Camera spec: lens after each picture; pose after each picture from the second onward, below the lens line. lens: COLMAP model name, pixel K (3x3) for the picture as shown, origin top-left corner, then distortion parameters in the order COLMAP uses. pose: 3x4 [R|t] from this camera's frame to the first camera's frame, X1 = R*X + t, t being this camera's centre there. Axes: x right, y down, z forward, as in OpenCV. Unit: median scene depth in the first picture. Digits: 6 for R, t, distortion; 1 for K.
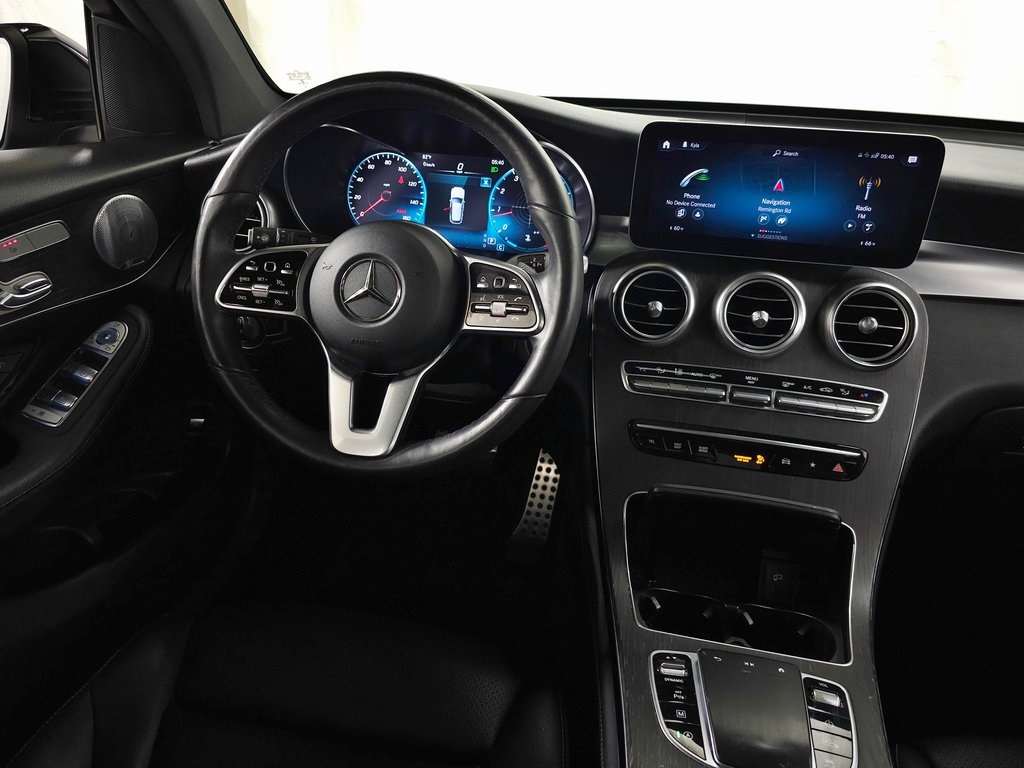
lens RADIAL K [[695.1, 0, 501.5], [0, 695.1, 375.9], [0, 0, 1]] dist [0.033322, -0.041582]
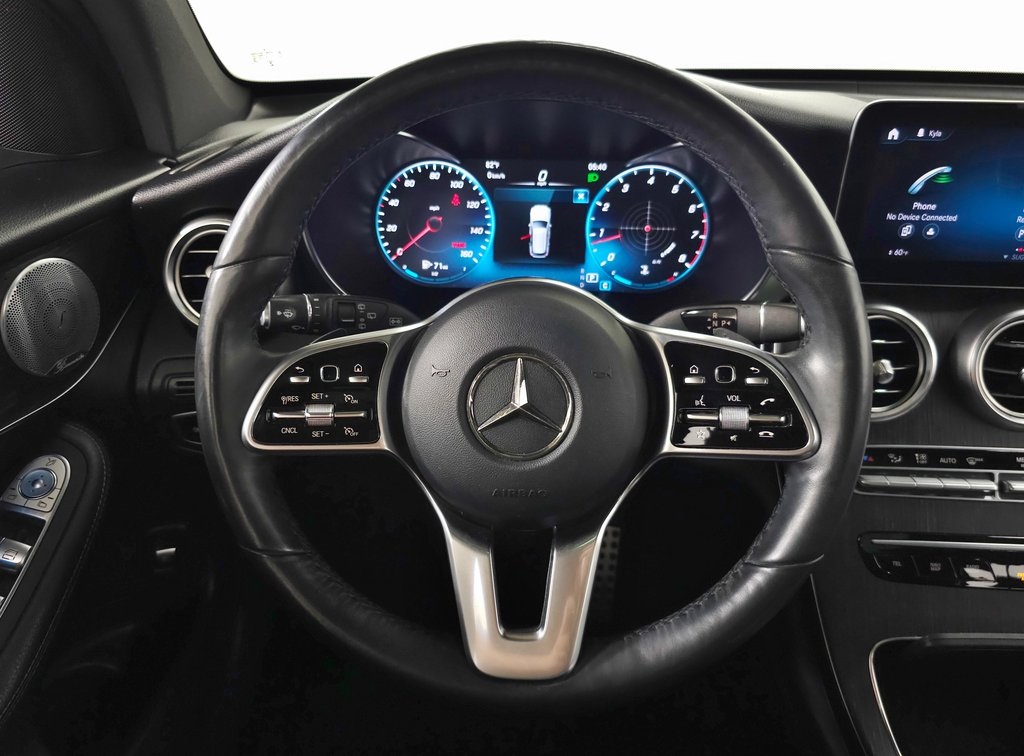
lens RADIAL K [[720.3, 0, 503.7], [0, 720.3, 373.3], [0, 0, 1]] dist [0.026194, -0.039054]
pose [[0.988370, -0.093852, 0.119652, -0.239020], [0.091307, 0.995468, 0.026595, -0.148495], [-0.121606, -0.015361, 0.992460, 0.333227]]
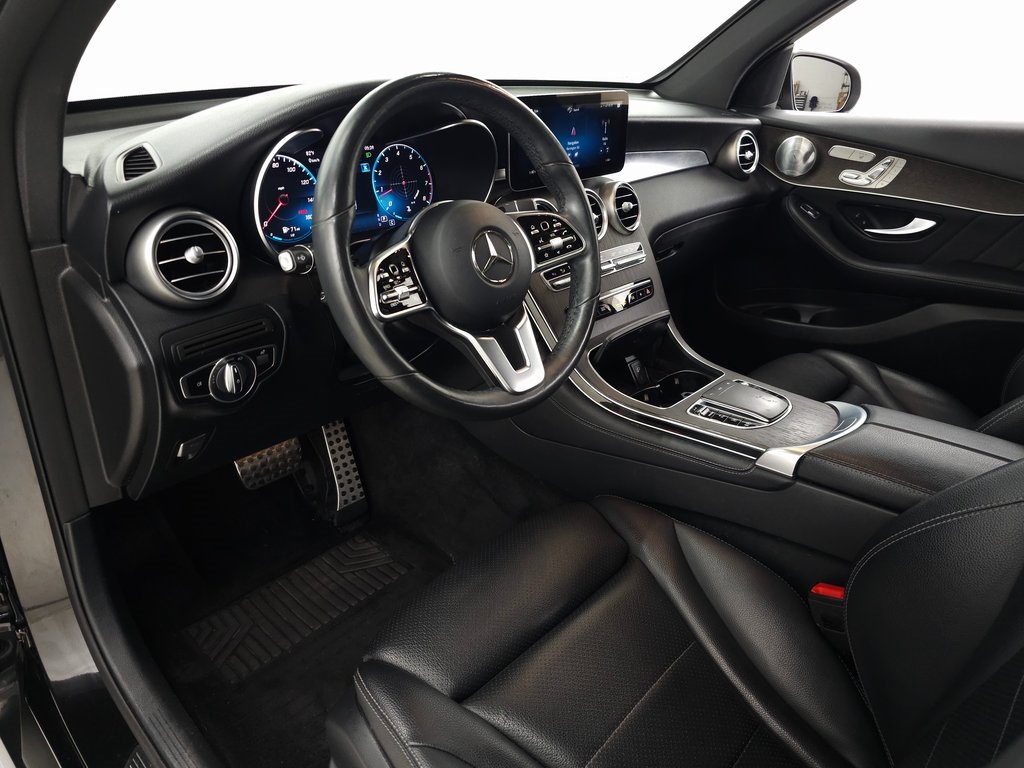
lens RADIAL K [[695.1, 0, 515.0], [0, 695.1, 382.1], [0, 0, 1]] dist [0.033322, -0.041582]
pose [[0.518123, -0.396501, 0.757849, -1.013289], [0.357599, 0.905319, 0.229174, -0.164714], [-0.776963, 0.152265, 0.610855, 0.235395]]
